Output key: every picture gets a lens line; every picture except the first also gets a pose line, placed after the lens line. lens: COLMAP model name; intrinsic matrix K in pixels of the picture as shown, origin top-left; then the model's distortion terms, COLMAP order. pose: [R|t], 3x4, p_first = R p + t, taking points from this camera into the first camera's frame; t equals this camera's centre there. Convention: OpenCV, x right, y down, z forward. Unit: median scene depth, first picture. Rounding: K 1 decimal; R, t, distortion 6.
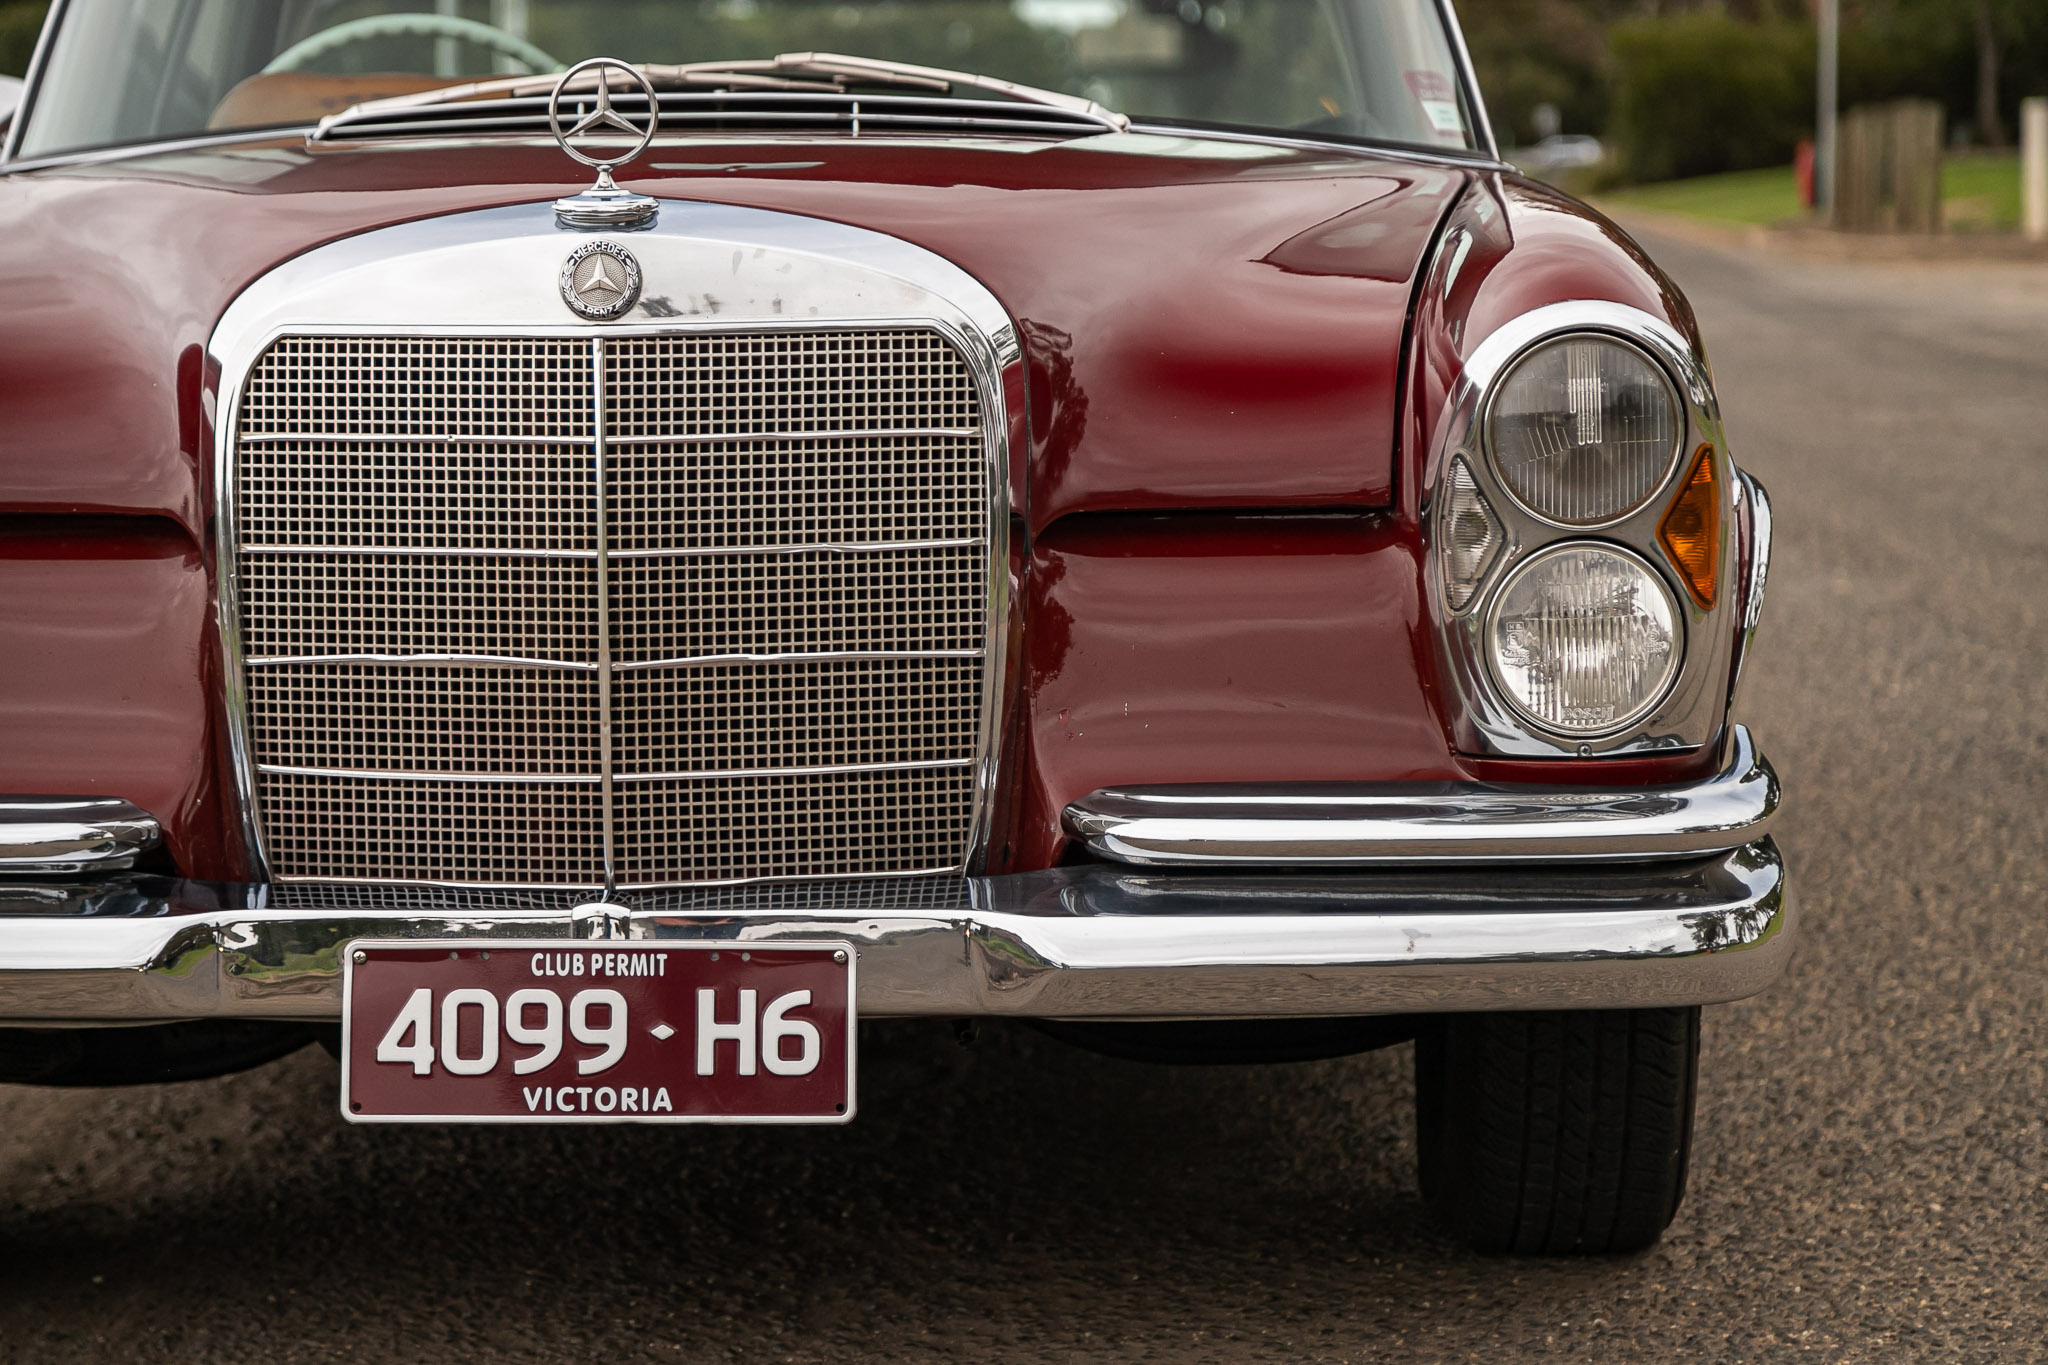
lens RADIAL K [[5528.2, 0, 1019.9], [0, 5528.2, 682.7], [0, 0, 1]] dist [0.336794, 0.000000]
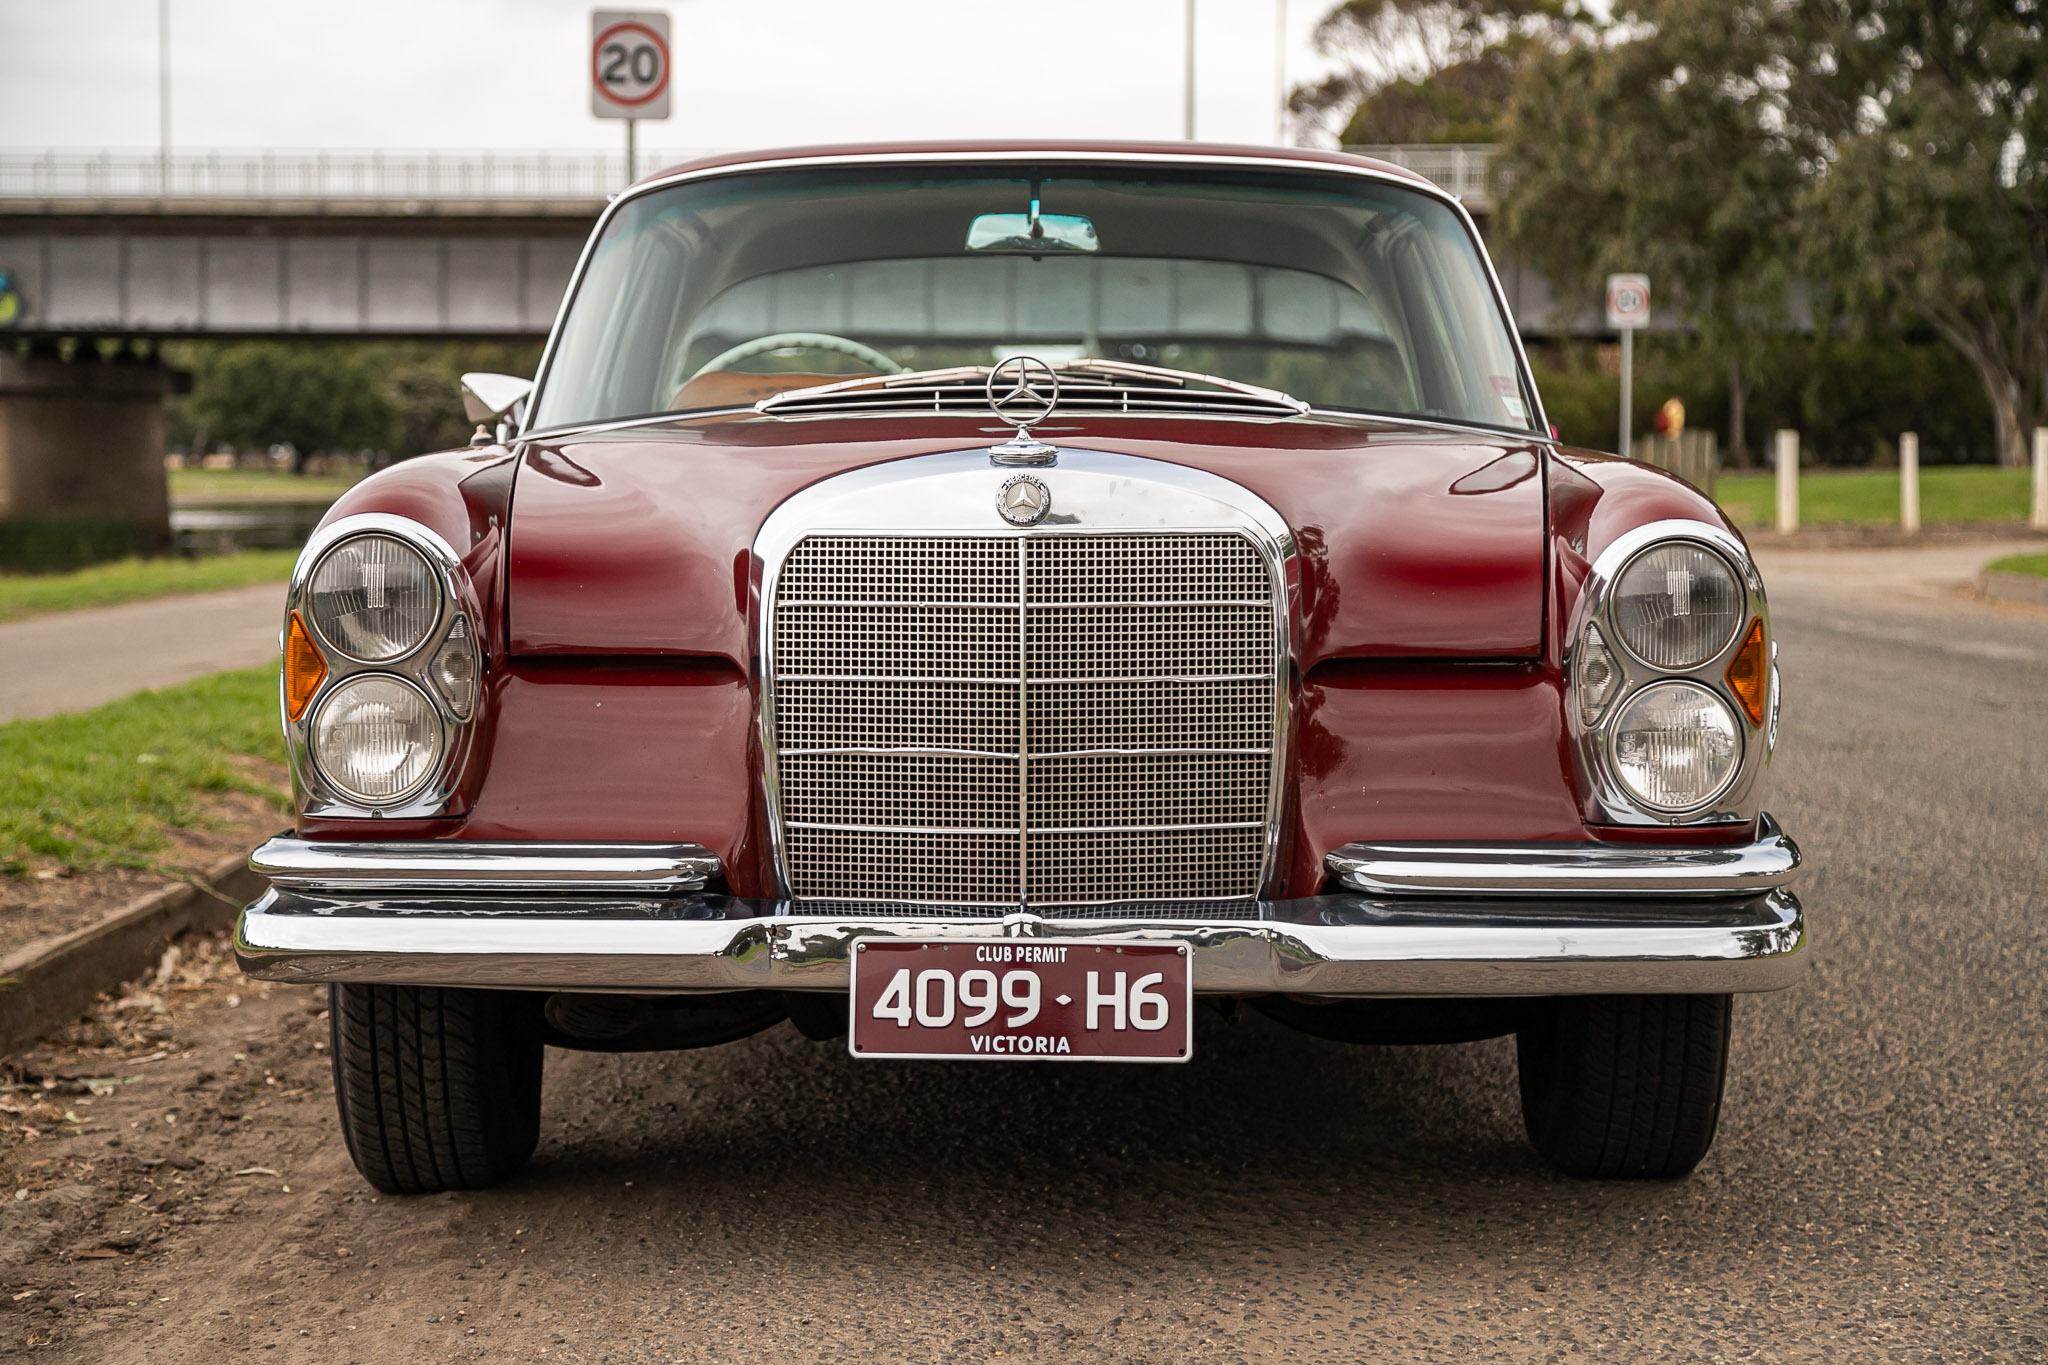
lens RADIAL K [[4222.9, 0, 1015.0], [0, 4222.9, 703.9], [0, 0, 1]] dist [0.257780, 0.000000]
pose [[0.999942, 0.009241, 0.005461, -0.082141], [-0.009023, 0.999207, -0.038771, 0.026741], [-0.005815, 0.038720, 0.999233, -0.139971]]
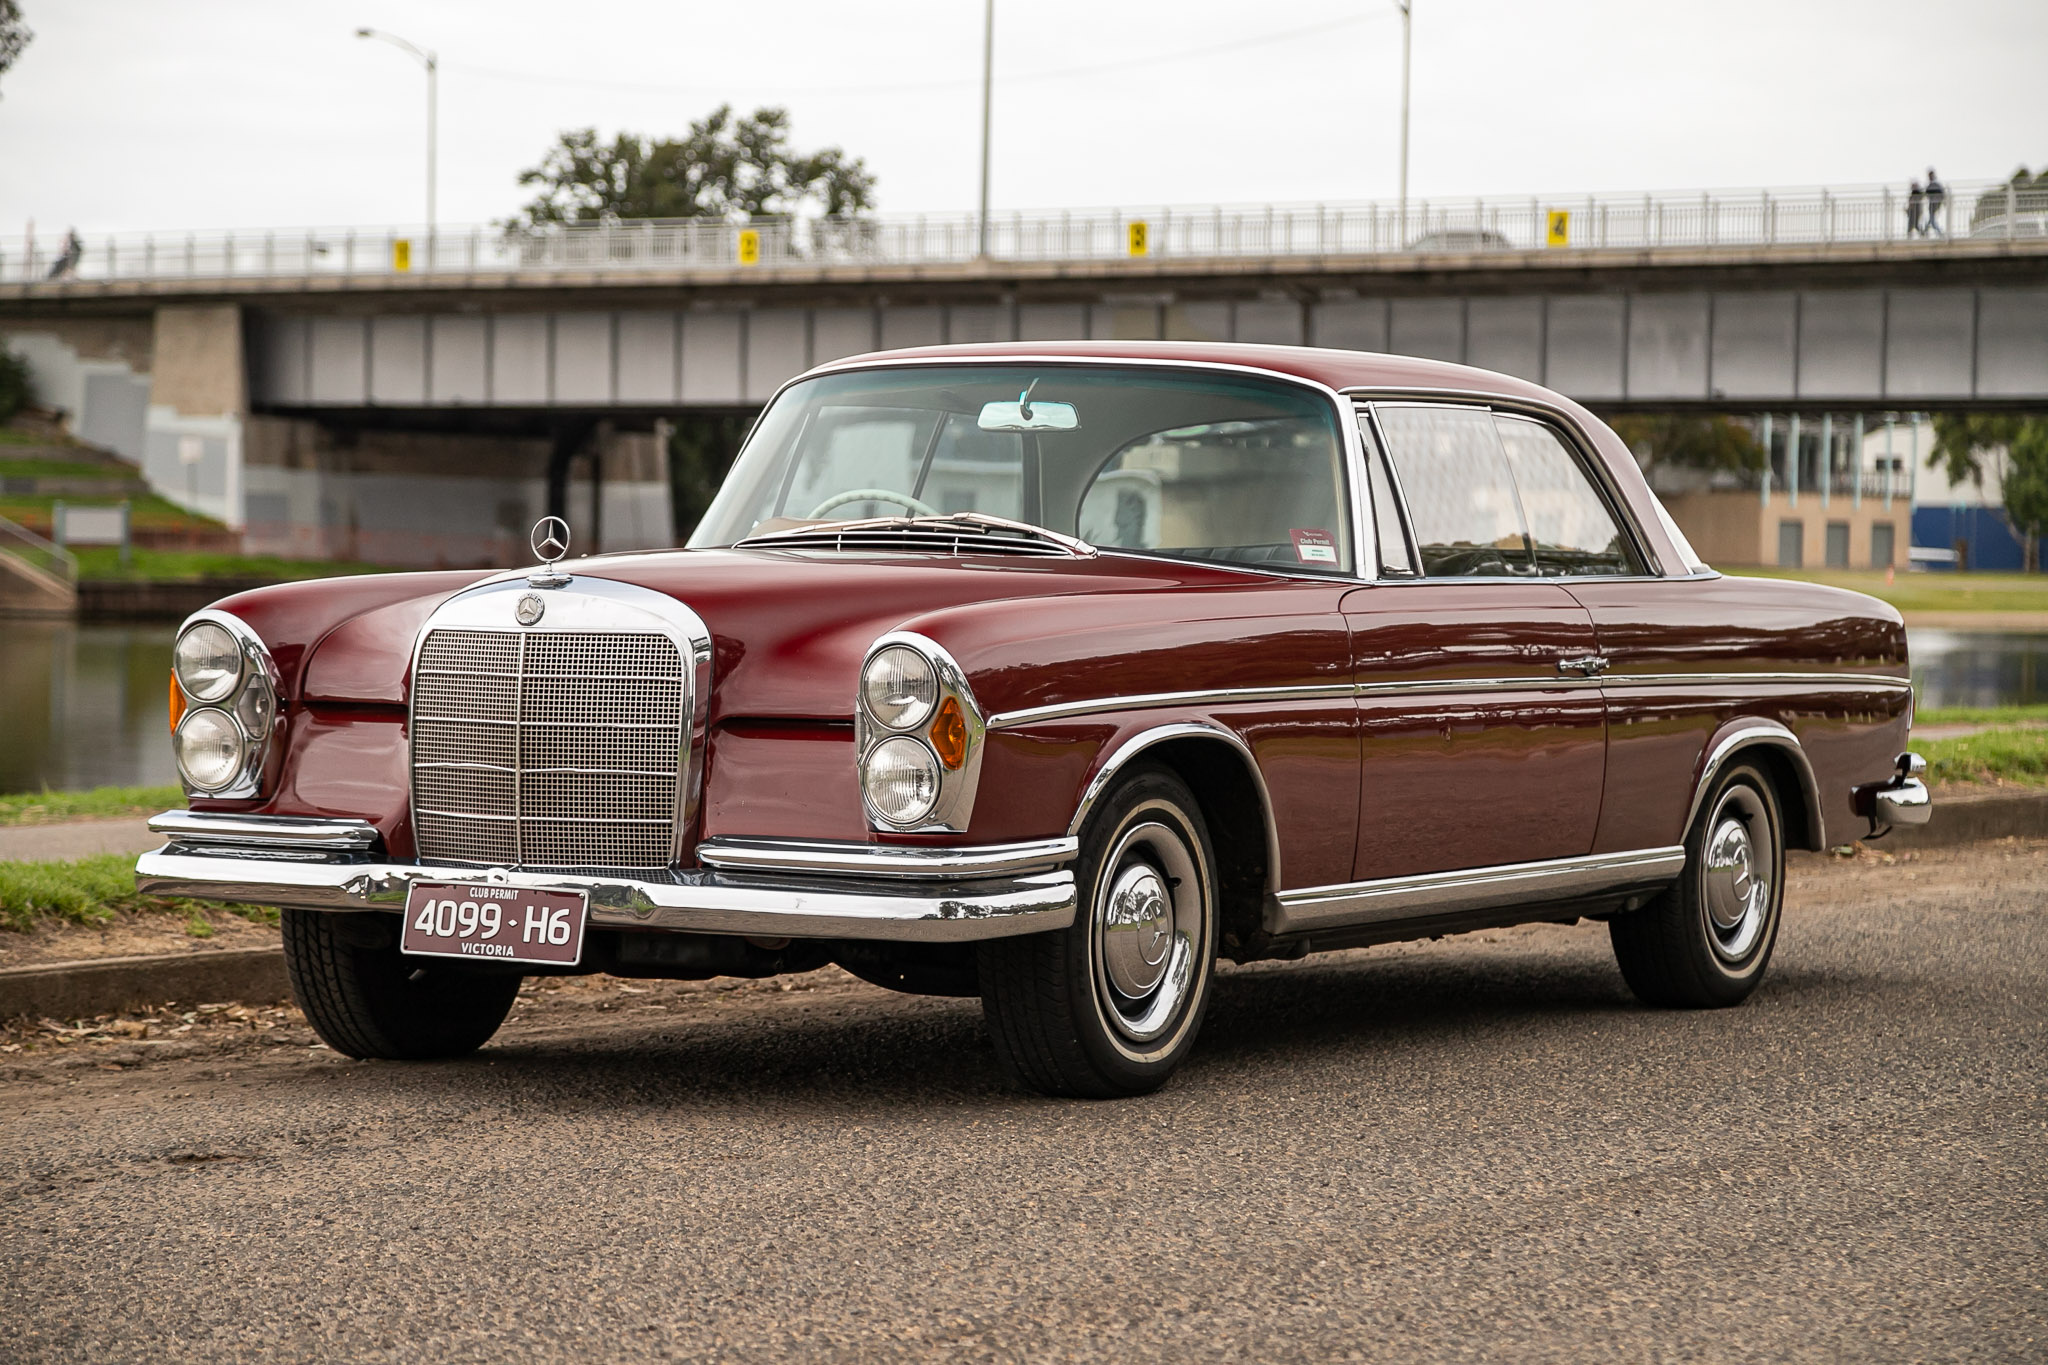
lens RADIAL K [[5869.4, 0, 1025.6], [0, 5869.4, 682.7], [0, 0, 1]] dist [0.431625, 0.000000]
pose [[0.880645, 0.038319, -0.472224, 1.284102], [-0.072778, 0.995835, -0.054916, 0.080849], [0.468153, 0.082729, 0.879766, -1.101589]]
